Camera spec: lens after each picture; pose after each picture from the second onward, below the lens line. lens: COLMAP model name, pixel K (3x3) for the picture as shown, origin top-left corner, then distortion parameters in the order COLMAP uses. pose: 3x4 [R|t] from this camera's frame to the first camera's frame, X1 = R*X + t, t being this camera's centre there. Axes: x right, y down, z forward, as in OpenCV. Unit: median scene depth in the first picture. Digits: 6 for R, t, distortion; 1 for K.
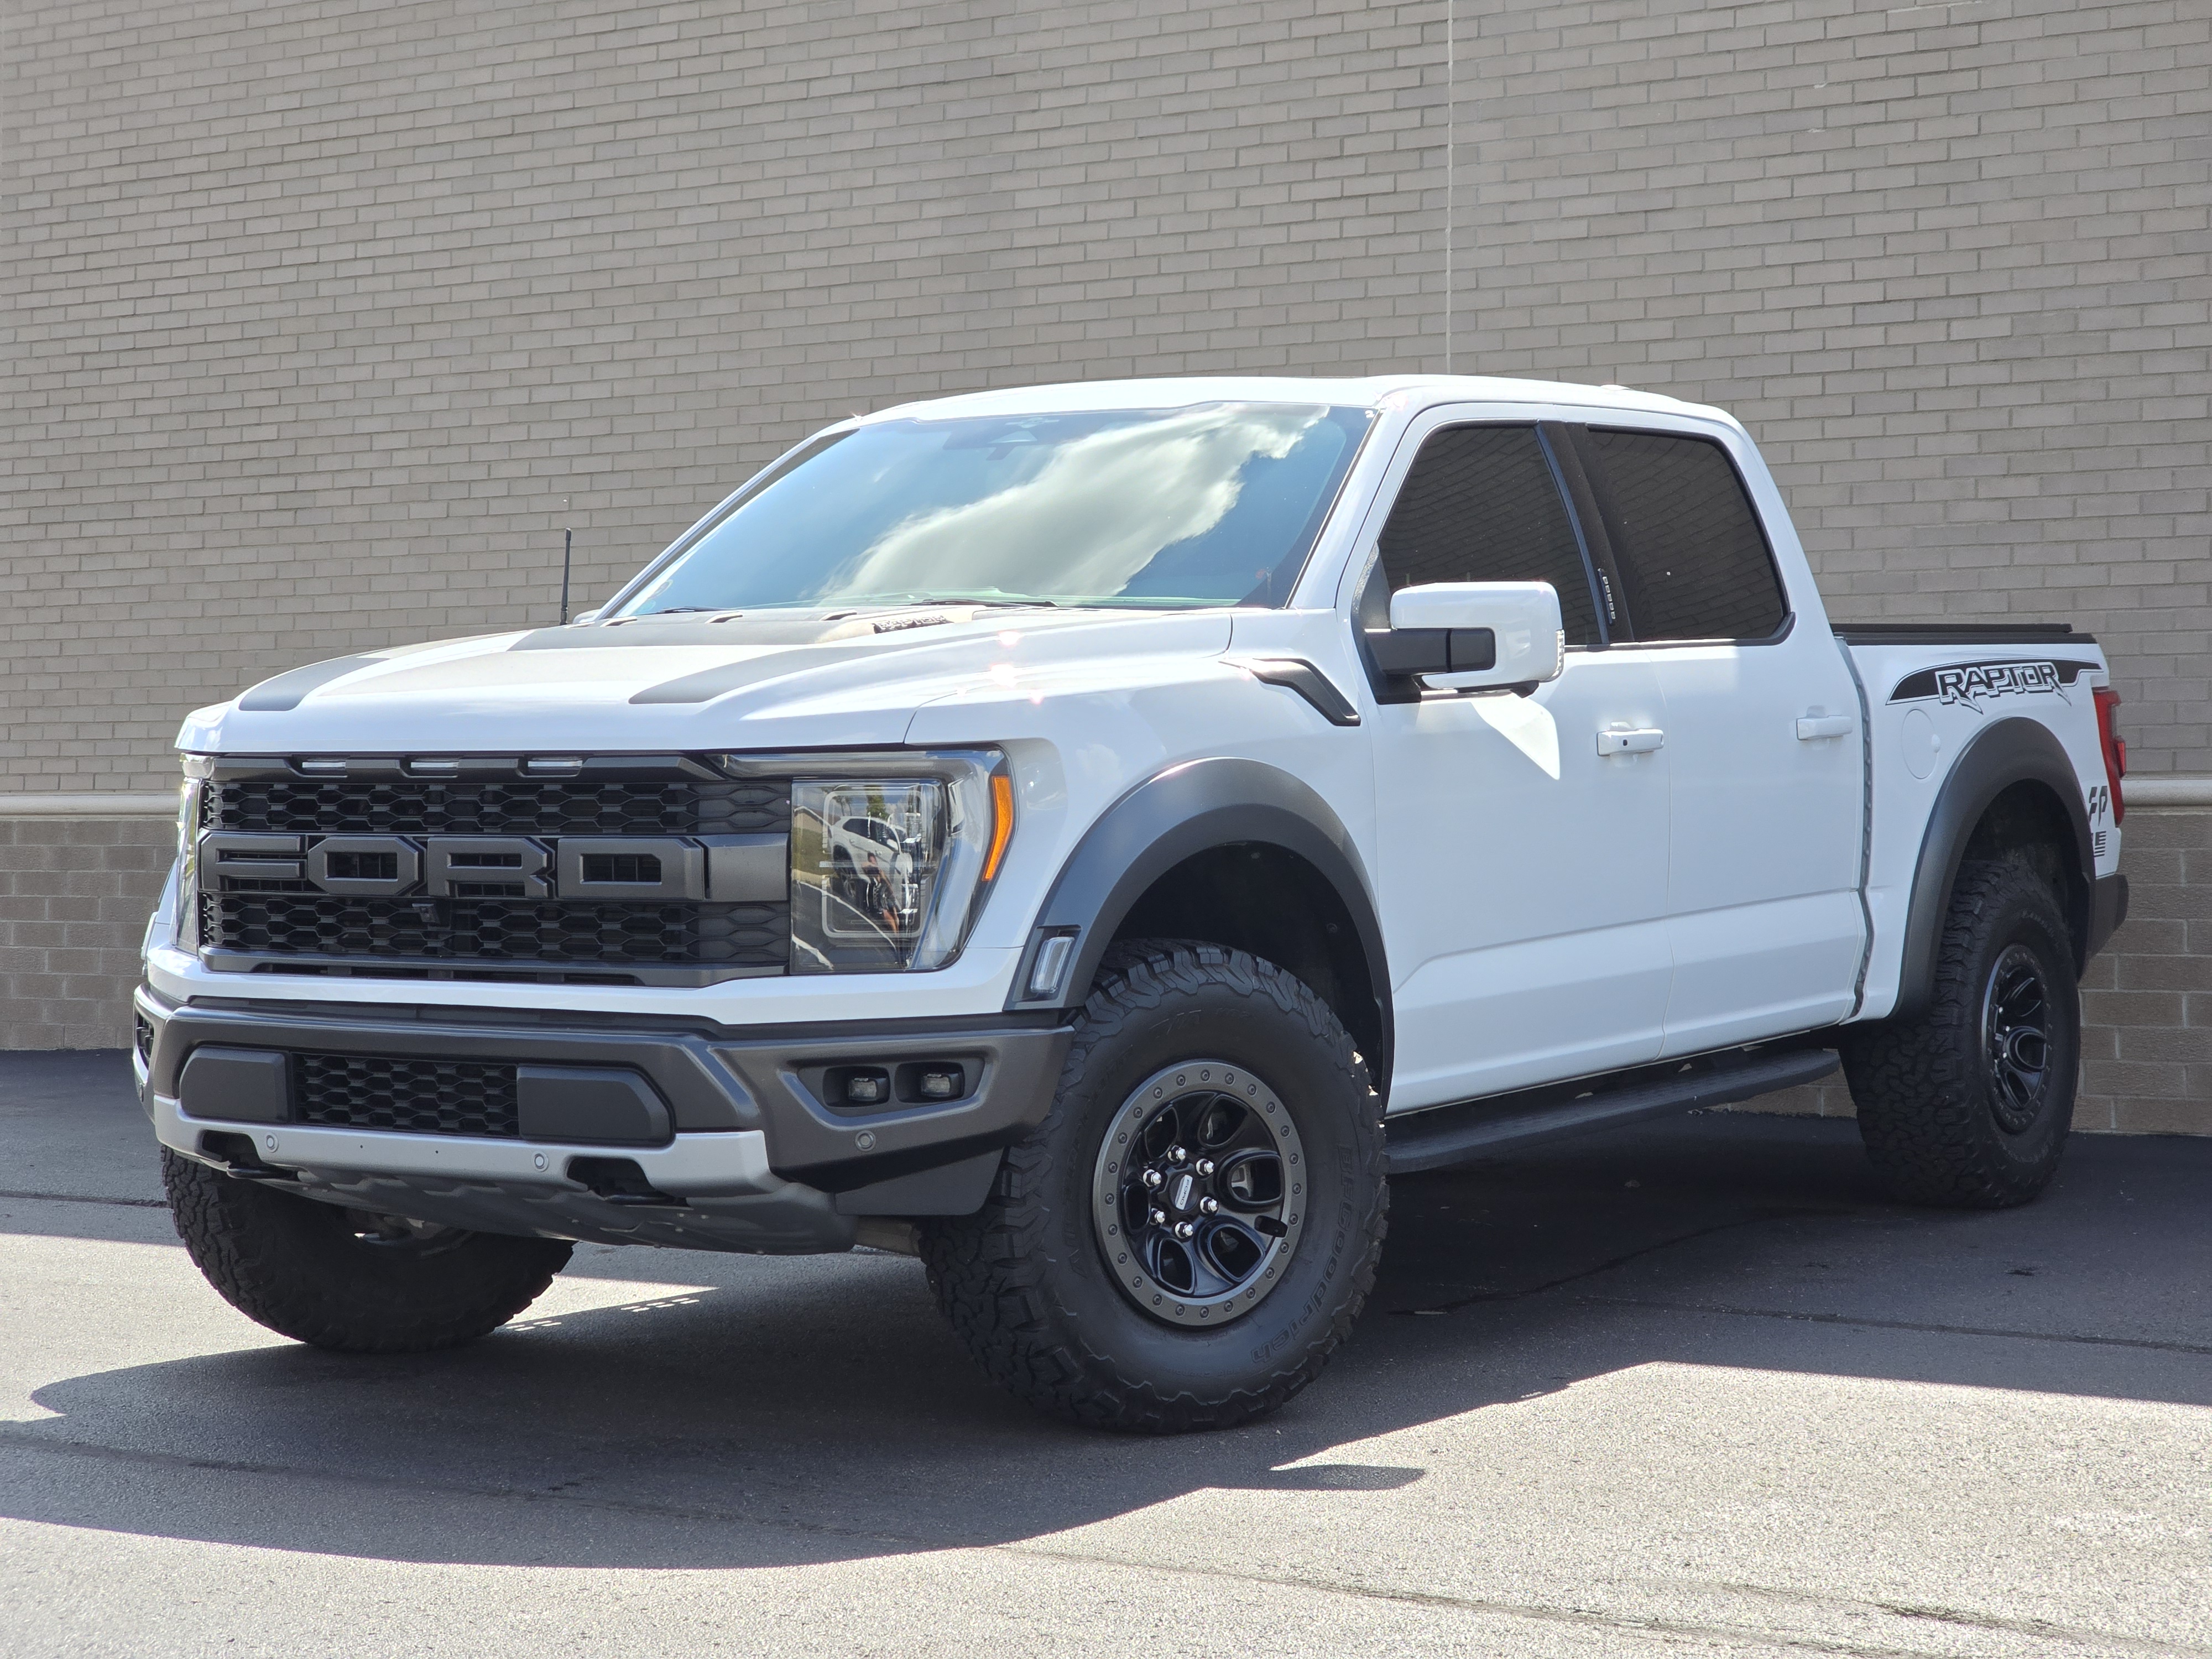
lens RADIAL K [[4184.1, 0, 1167.4], [0, 4184.1, 734.6], [0, 0, 1]] dist [-0.029673, 0.510449]
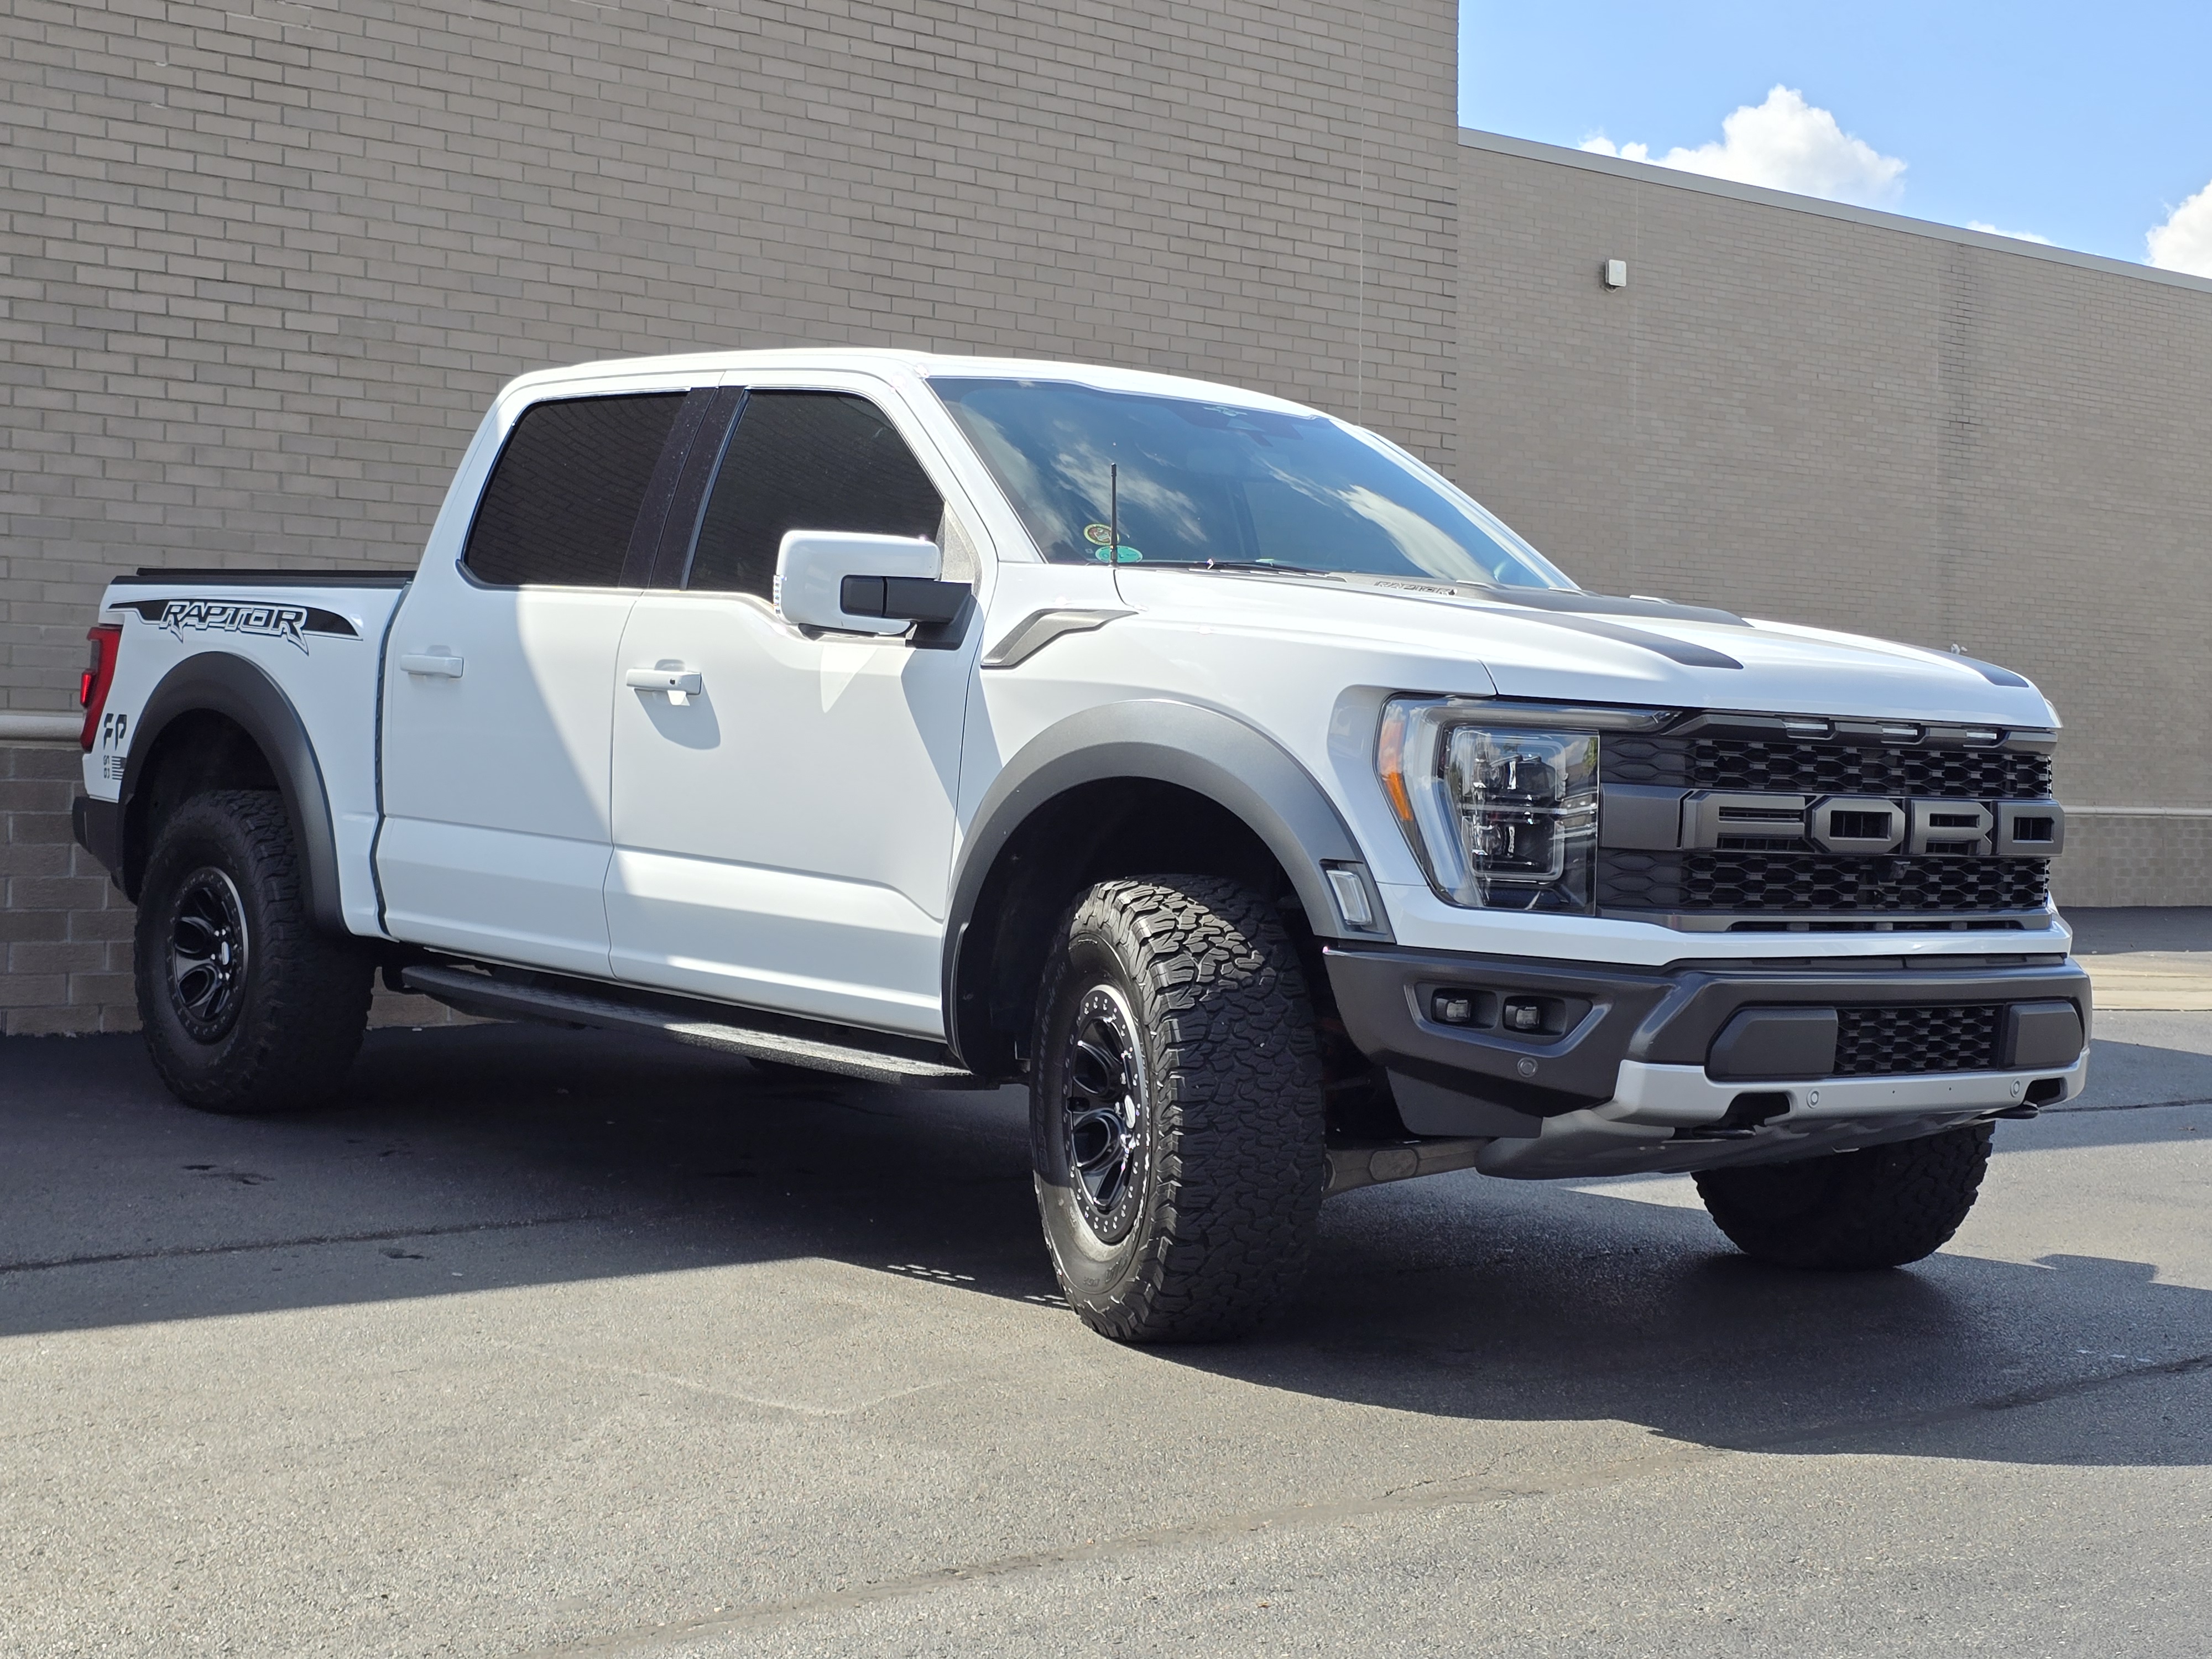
lens RADIAL K [[3190.7, 0, 1106.0], [0, 3190.7, 829.5], [0, 0, 1]] dist [0.202509, -0.727294]
pose [[0.285032, -0.006031, 0.958499, -0.584361], [-0.041037, 0.998987, 0.018489, 0.014564], [-0.957639, -0.044603, 0.284495, 0.546657]]
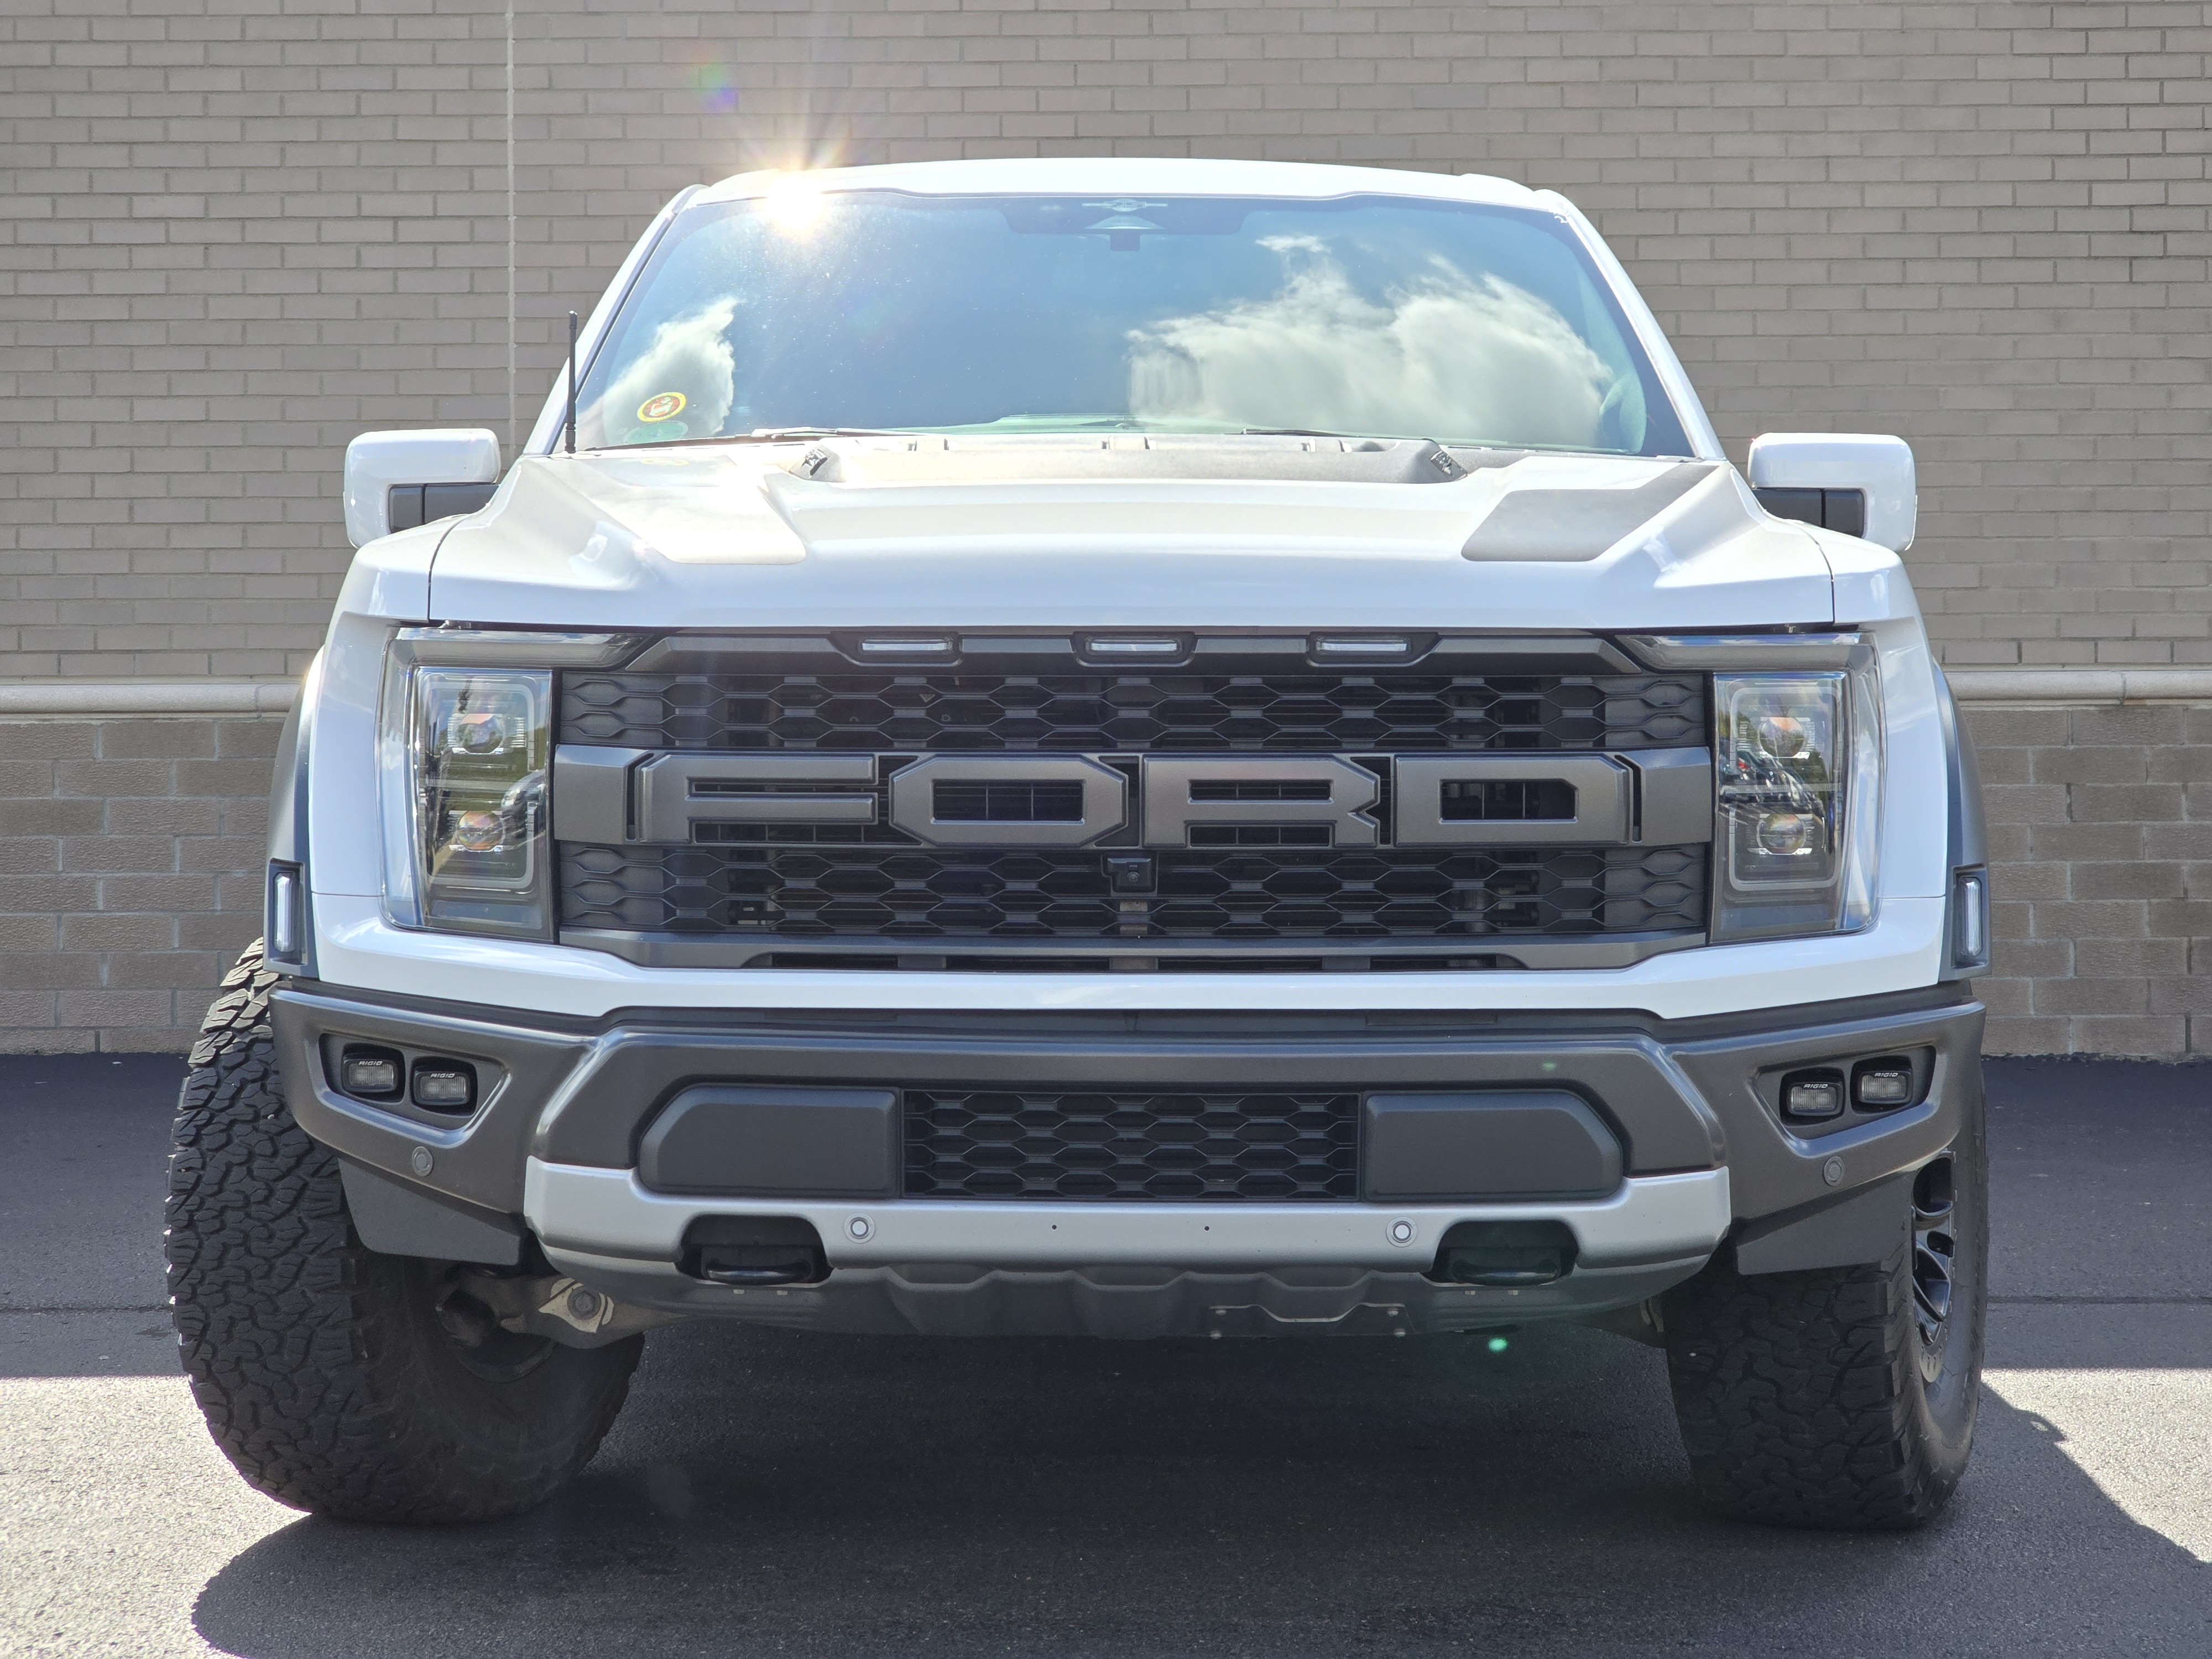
lens RADIAL K [[4184.1, 0, 1167.4], [0, 4184.1, 734.6], [0, 0, 1]] dist [-0.029673, 0.510449]
pose [[0.836558, -0.005695, 0.547849, -0.305903], [-0.007435, 0.999736, 0.021746, 0.003673], [-0.547828, -0.022265, 0.836295, 0.250462]]
